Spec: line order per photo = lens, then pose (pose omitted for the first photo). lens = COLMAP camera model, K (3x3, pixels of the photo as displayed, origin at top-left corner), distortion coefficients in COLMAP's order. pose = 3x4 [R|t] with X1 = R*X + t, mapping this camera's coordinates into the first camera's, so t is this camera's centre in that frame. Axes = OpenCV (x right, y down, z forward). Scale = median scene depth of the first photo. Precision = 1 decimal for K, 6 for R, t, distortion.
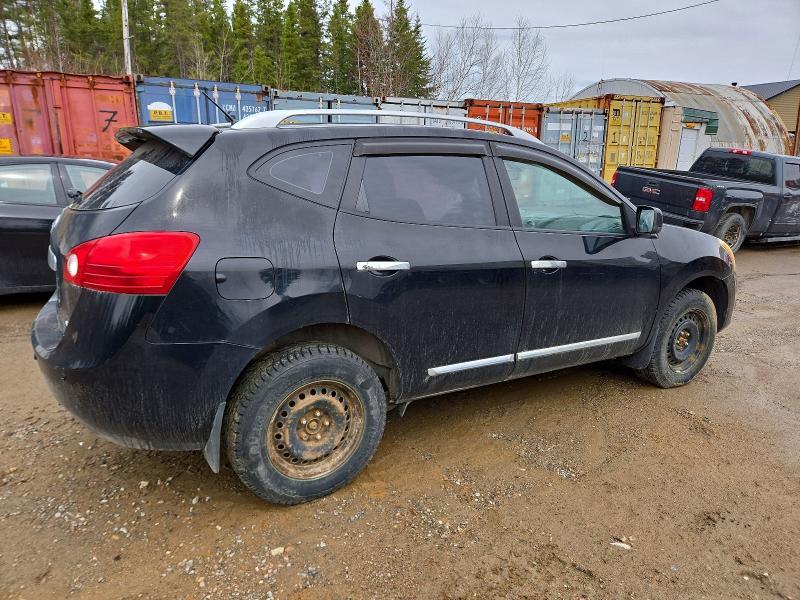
lens RADIAL K [[533.4, 0, 397.5], [0, 533.4, 299.3], [0, 0, 1]] dist [0.069774, -0.063127]
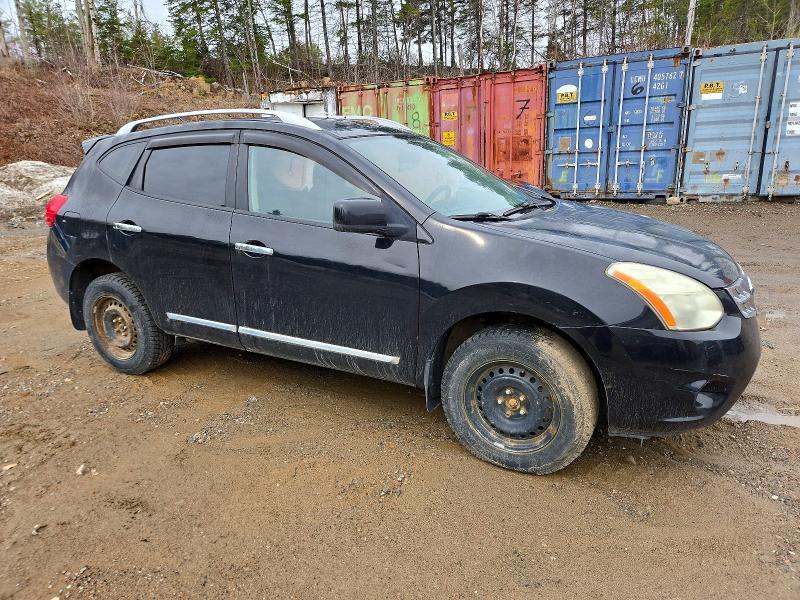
lens RADIAL K [[533.4, 0, 397.5], [0, 533.4, 299.3], [0, 0, 1]] dist [0.069774, -0.063127]
pose [[0.518490, 0.202007, -0.830880, 0.380898], [-0.167274, 0.976882, 0.133120, -0.044926], [0.838563, 0.069963, 0.540294, 0.201303]]
